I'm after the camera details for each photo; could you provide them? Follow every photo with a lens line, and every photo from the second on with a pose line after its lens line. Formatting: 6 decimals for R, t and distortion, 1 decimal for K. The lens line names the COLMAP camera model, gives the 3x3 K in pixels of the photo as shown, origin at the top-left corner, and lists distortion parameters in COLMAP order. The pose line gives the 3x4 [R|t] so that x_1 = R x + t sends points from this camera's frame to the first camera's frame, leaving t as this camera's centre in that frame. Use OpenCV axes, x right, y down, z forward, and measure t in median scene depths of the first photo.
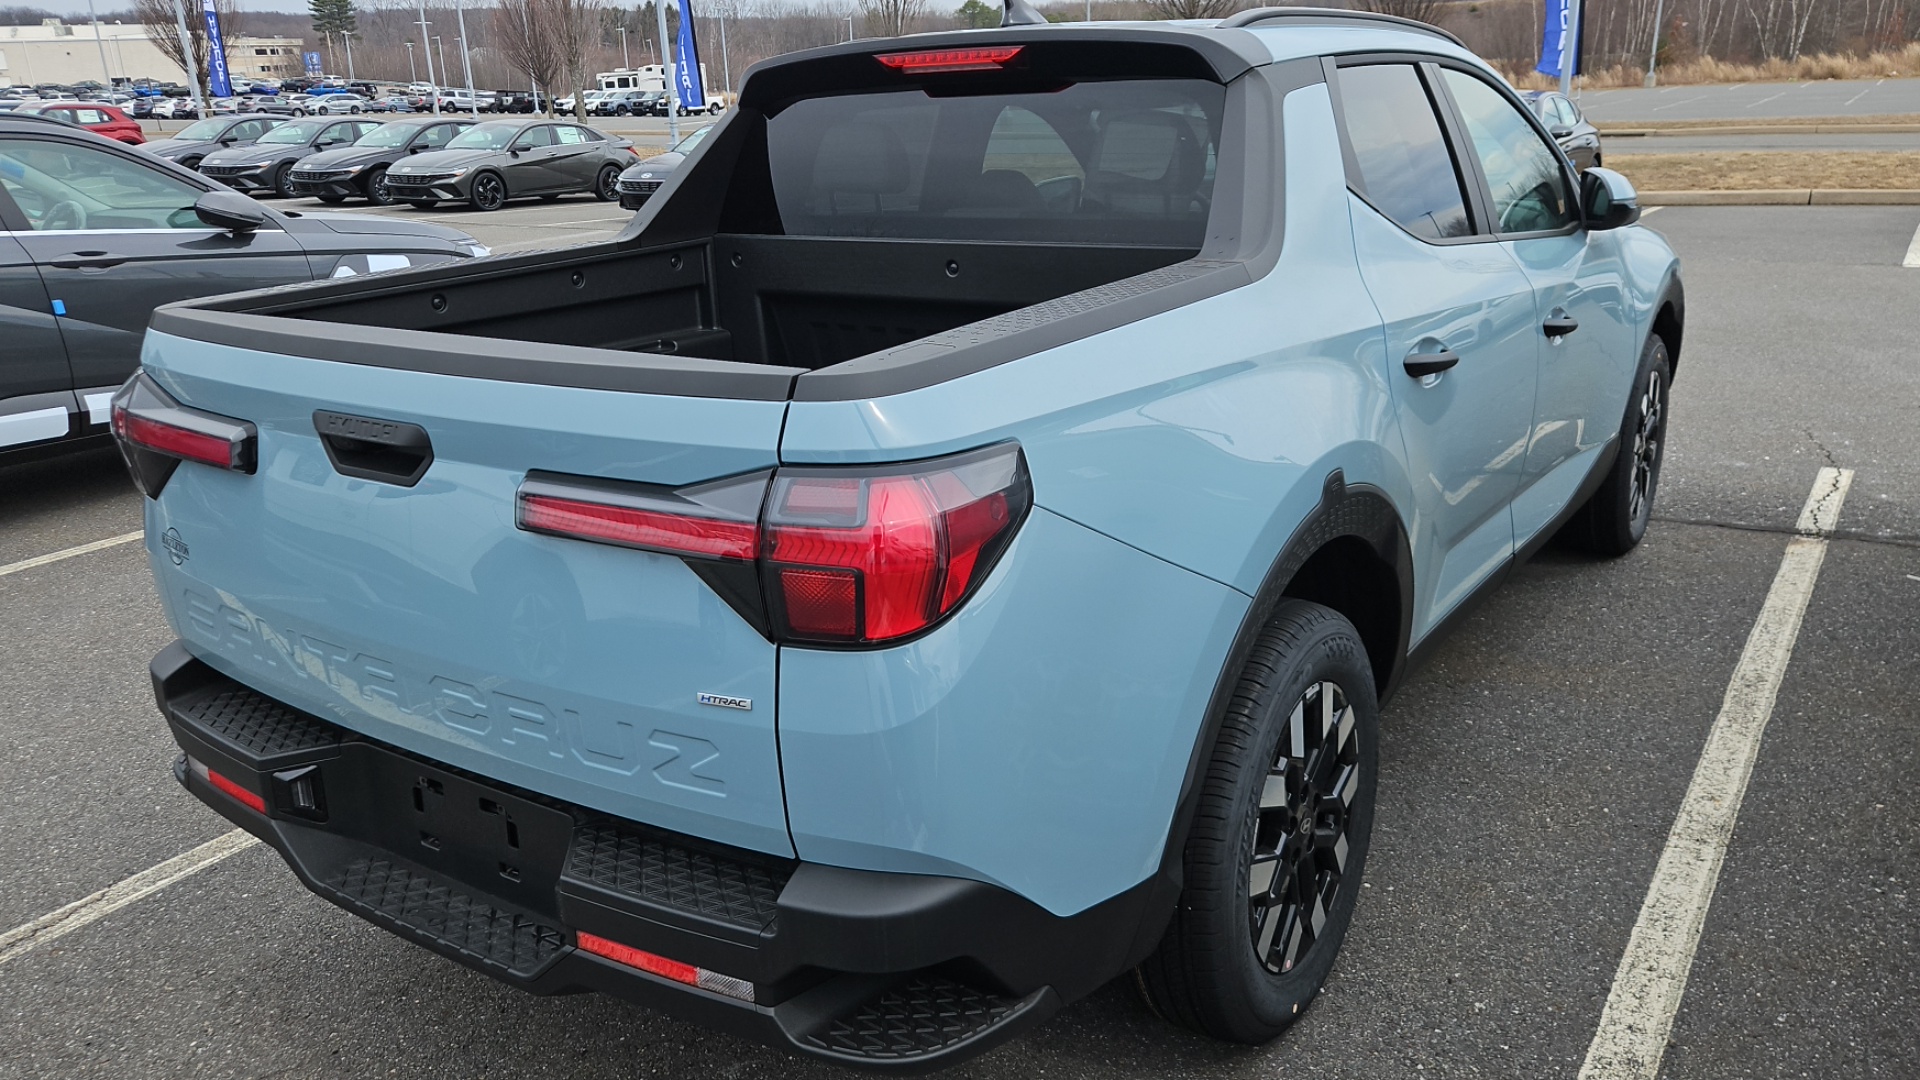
lens RADIAL K [[1461.4, 0, 960.0], [0, 1461.4, 540.0], [0, 0, 1]] dist [0.071892, 0.002217]
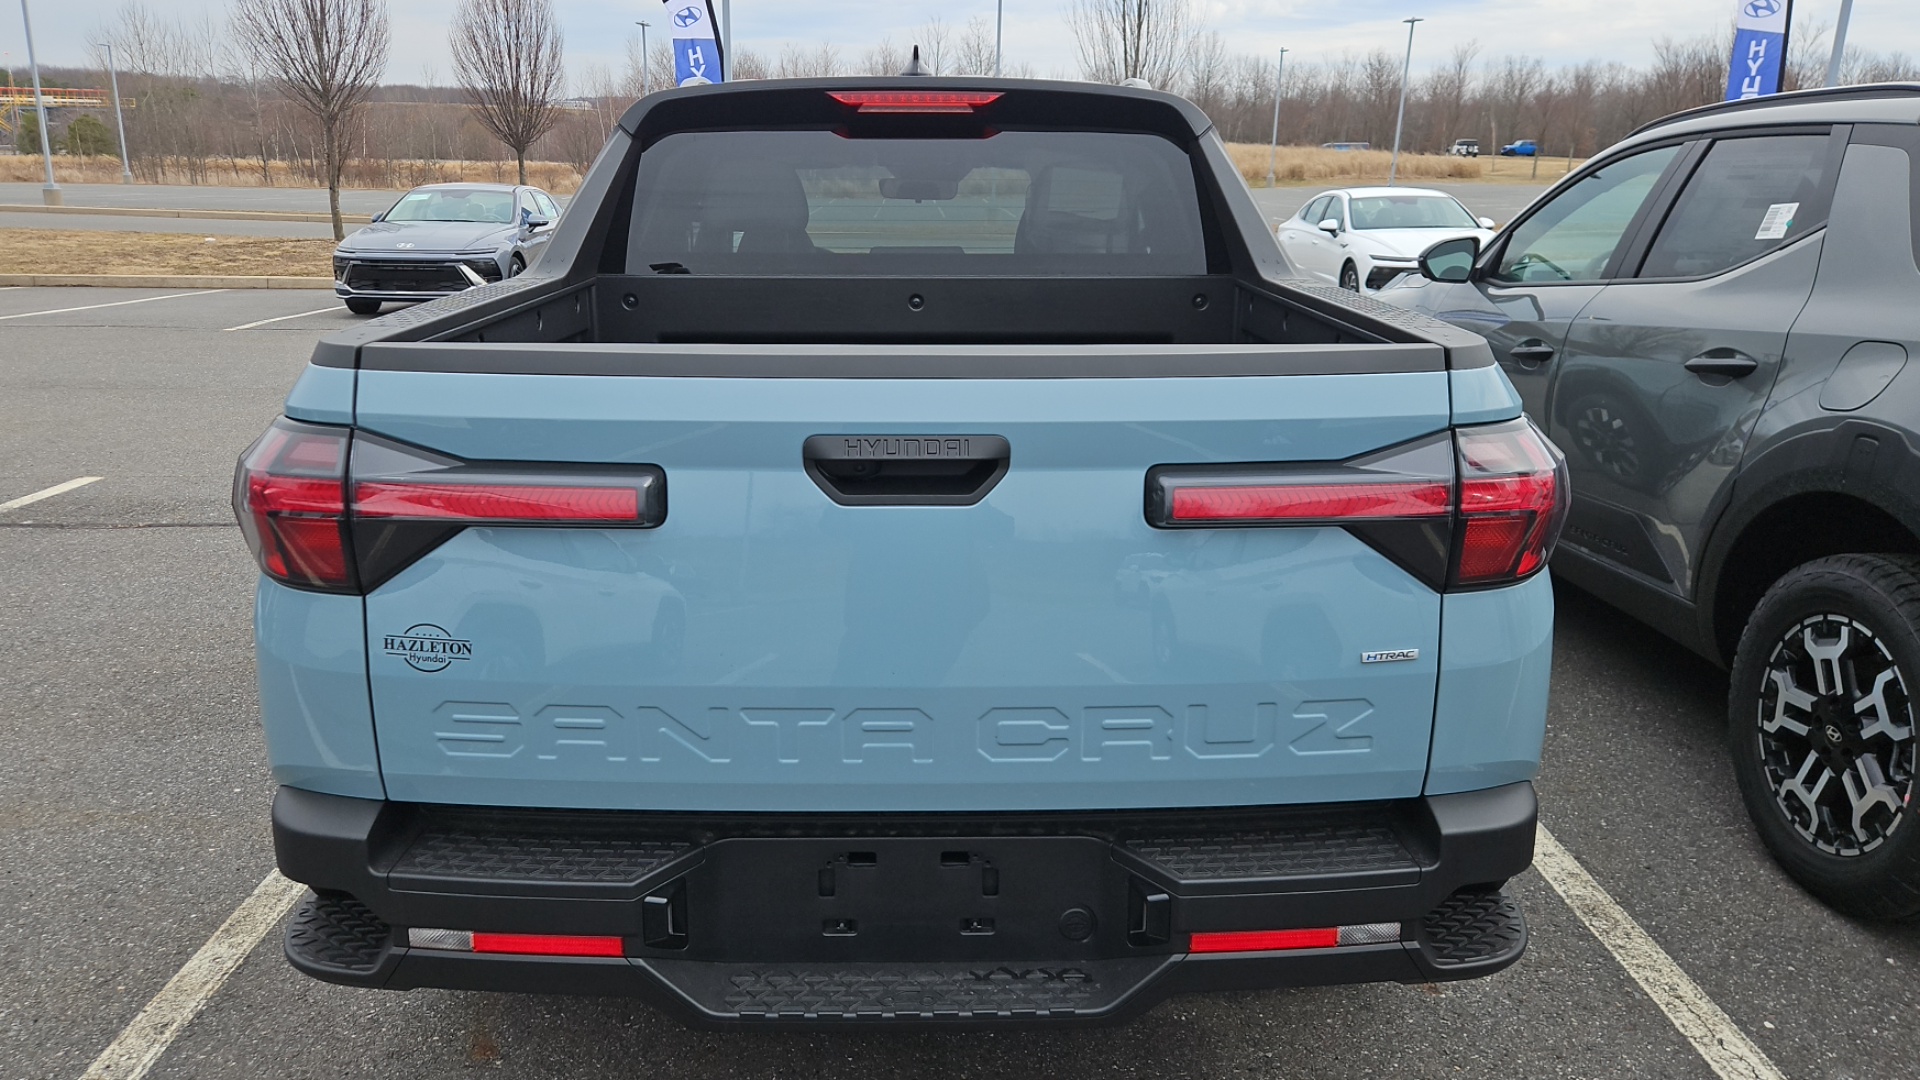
lens RADIAL K [[1461.4, 0, 960.0], [0, 1461.4, 540.0], [0, 0, 1]] dist [0.071892, 0.002217]
pose [[0.808360, -0.103750, 0.579474, -0.798826], [0.140250, 0.989945, -0.018406, 0.001223], [-0.571738, 0.096150, 0.814783, 0.227777]]
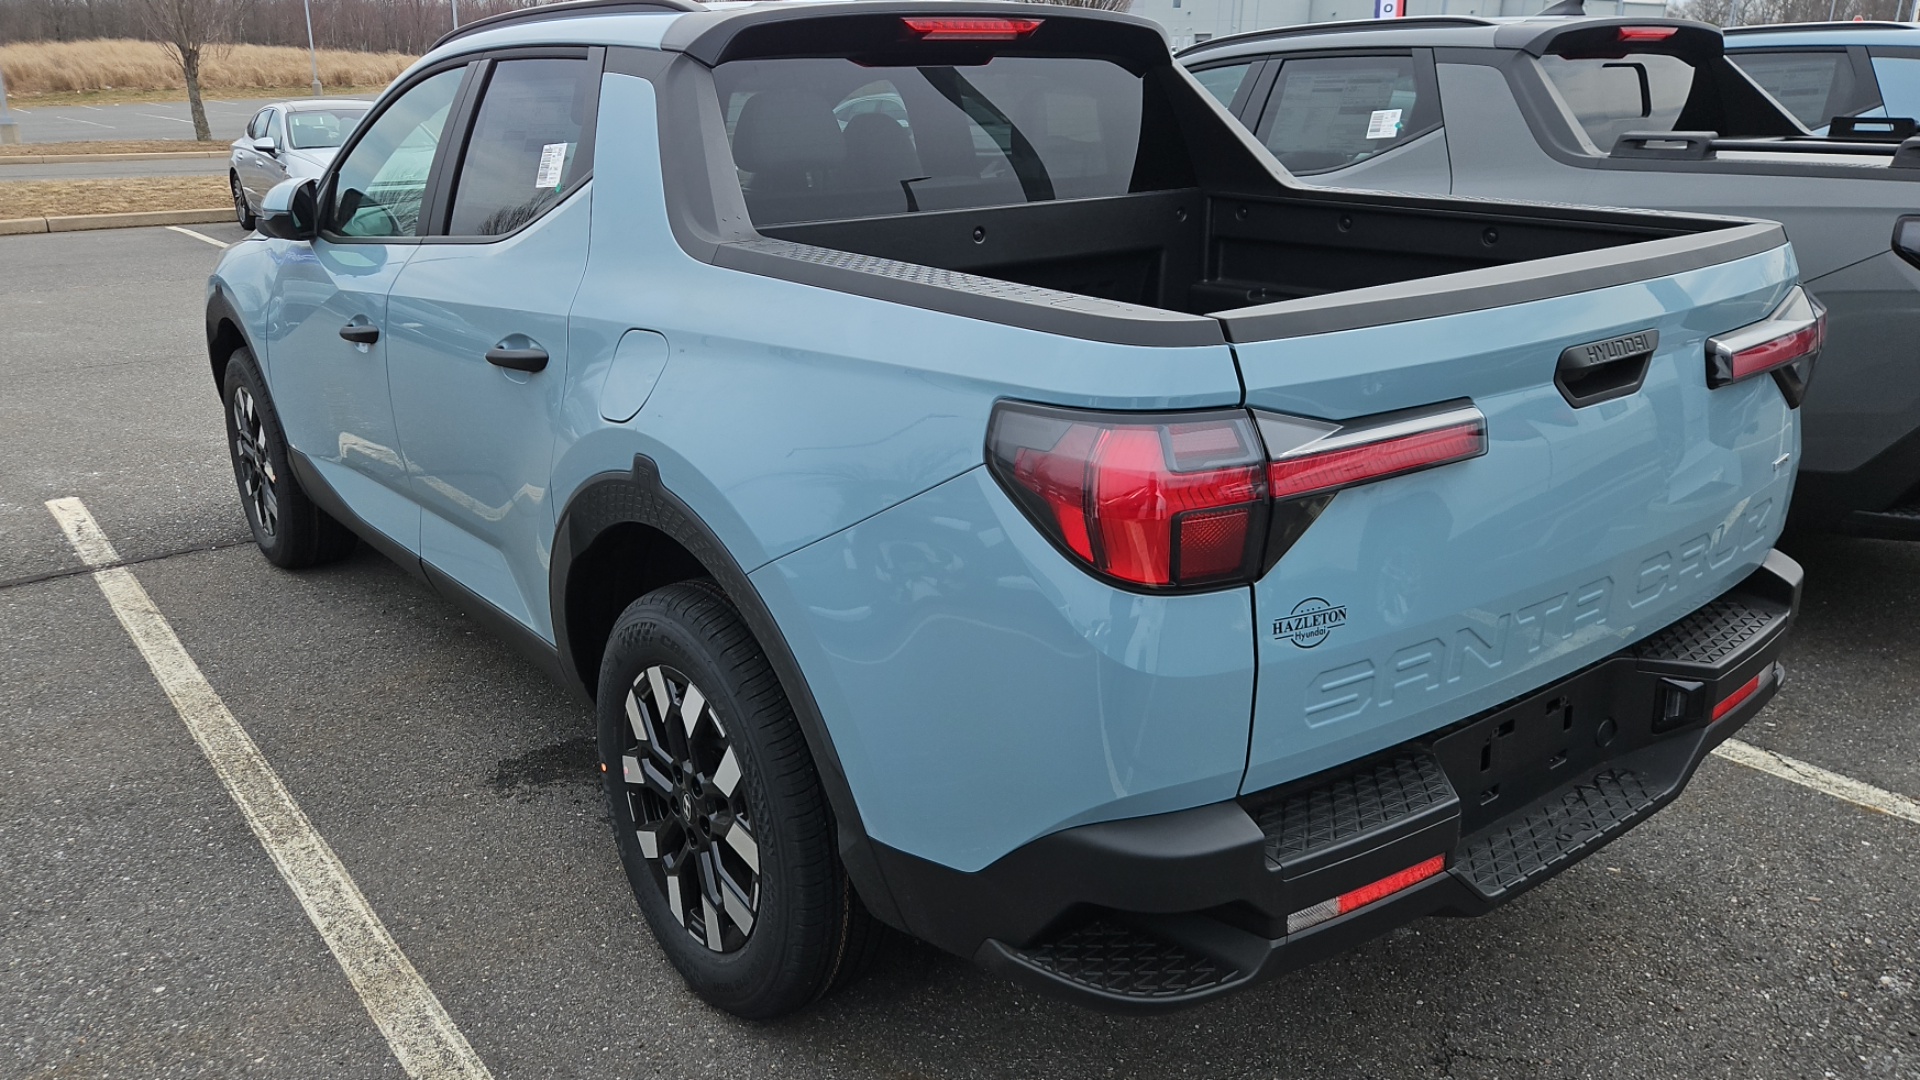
lens RADIAL K [[1461.4, 0, 960.0], [0, 1461.4, 540.0], [0, 0, 1]] dist [0.071892, 0.002217]
pose [[0.279753, -0.259330, 0.924384, -1.342190], [0.285280, 0.941793, 0.177878, -0.233407], [-0.916708, 0.213946, 0.337451, 0.974054]]
